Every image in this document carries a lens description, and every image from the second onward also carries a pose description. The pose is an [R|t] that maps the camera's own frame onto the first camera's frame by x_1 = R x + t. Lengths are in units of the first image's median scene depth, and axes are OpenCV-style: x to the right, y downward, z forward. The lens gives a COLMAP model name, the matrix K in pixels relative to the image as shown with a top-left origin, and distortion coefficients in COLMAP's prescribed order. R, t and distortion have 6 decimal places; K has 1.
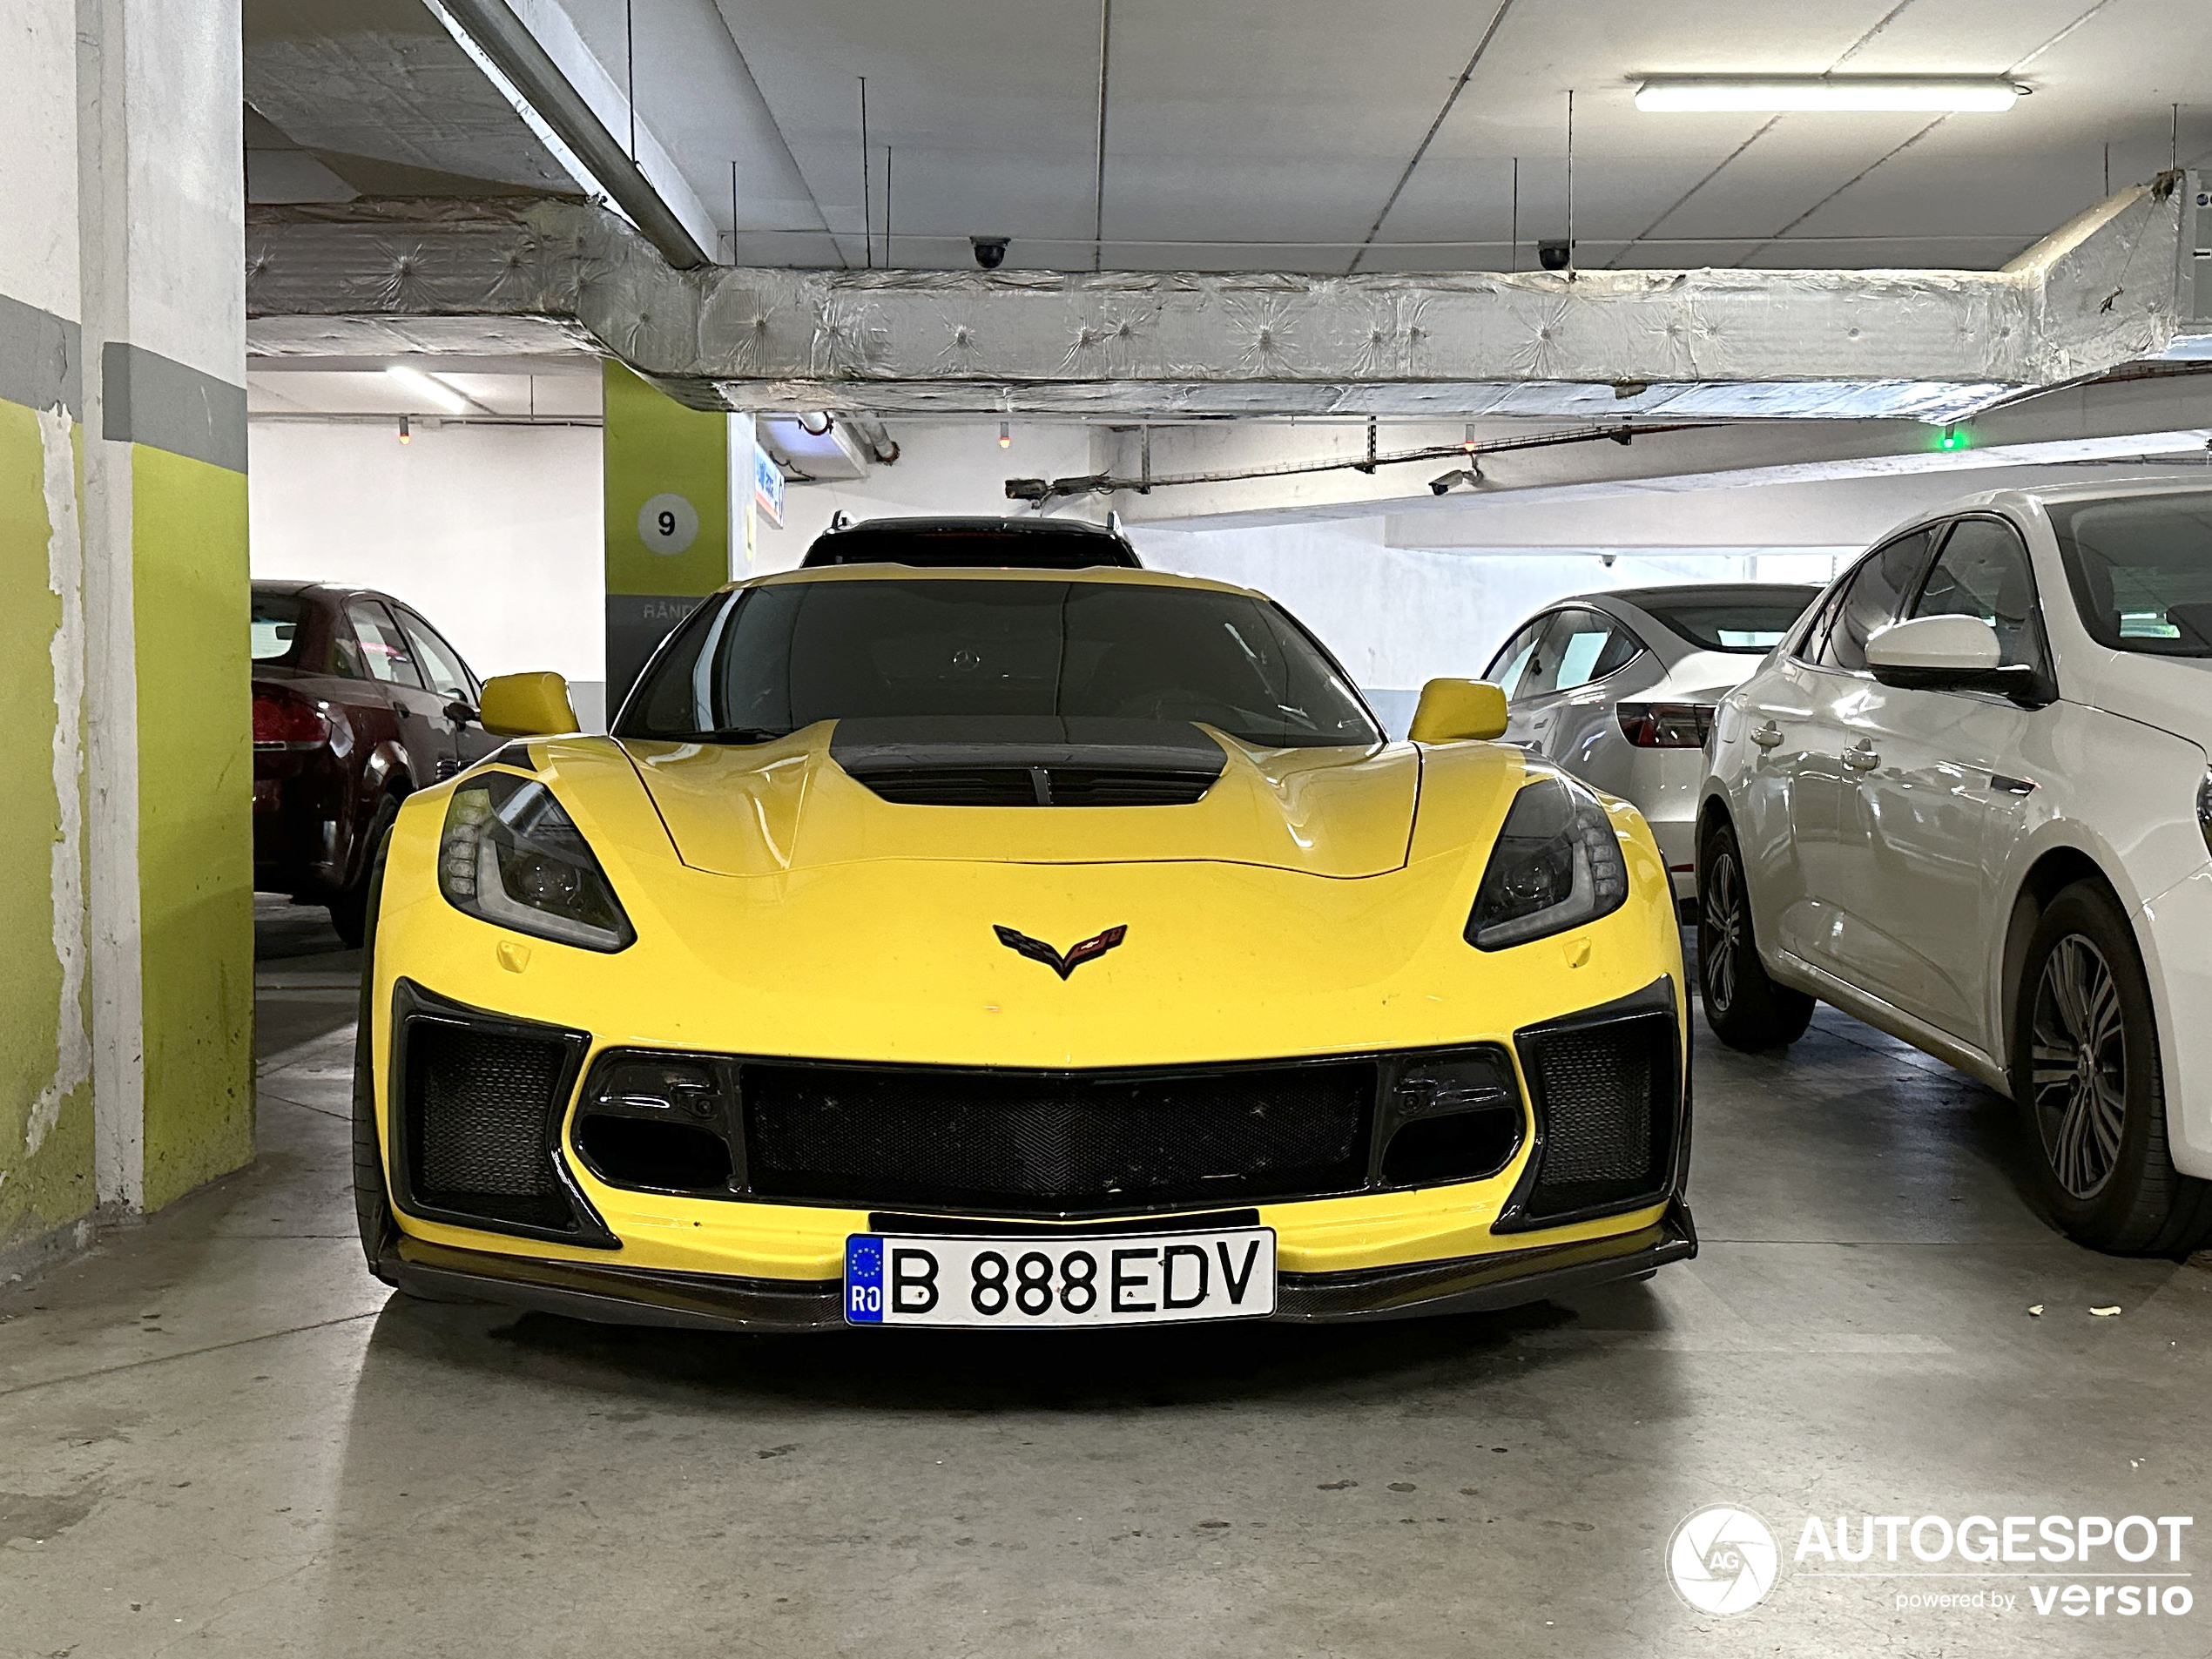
lens RADIAL K [[2209.7, 0, 1106.0], [0, 2209.7, 829.5], [0, 0, 1]] dist [0.114908, -0.208436]
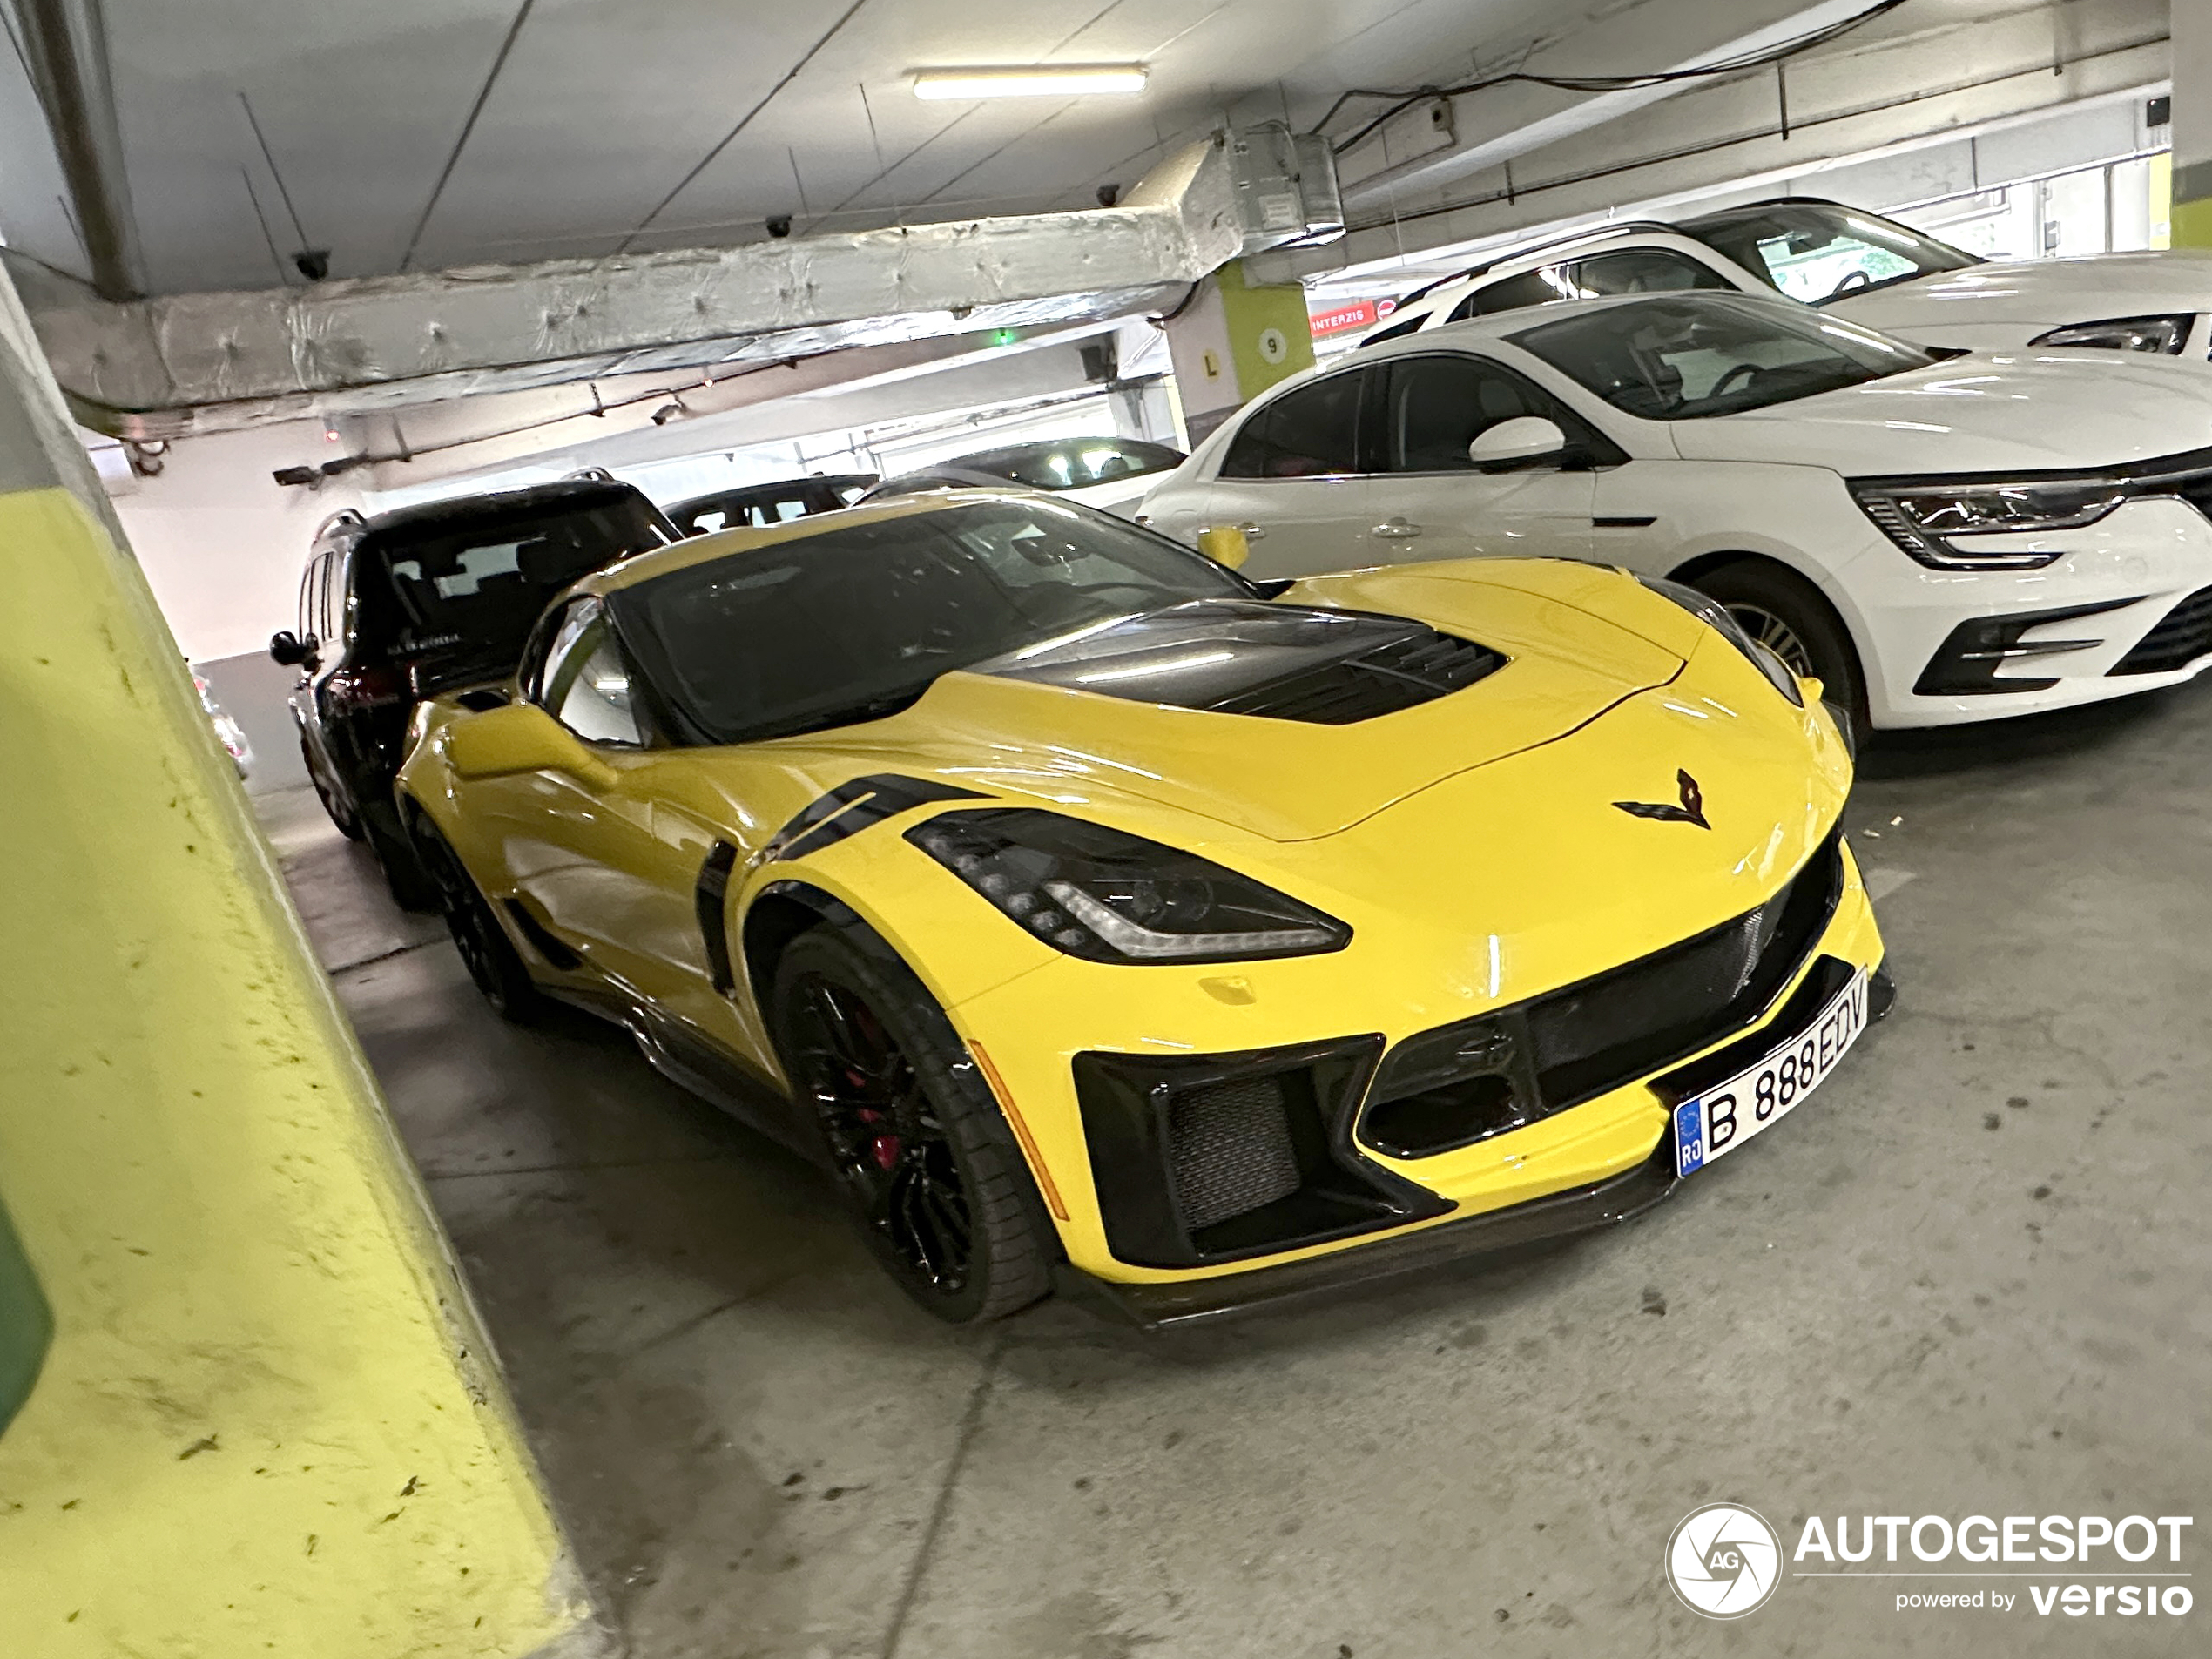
lens RADIAL K [[1269.7, 0, 1112.8], [0, 1269.7, 913.0], [0, 0, 1]] dist [-0.005519, 0.000155]
pose [[0.800278, -0.347482, 0.488684, -0.220617], [0.225513, 0.929557, 0.291664, -0.055867], [-0.555607, -0.123208, 0.822265, 0.232913]]
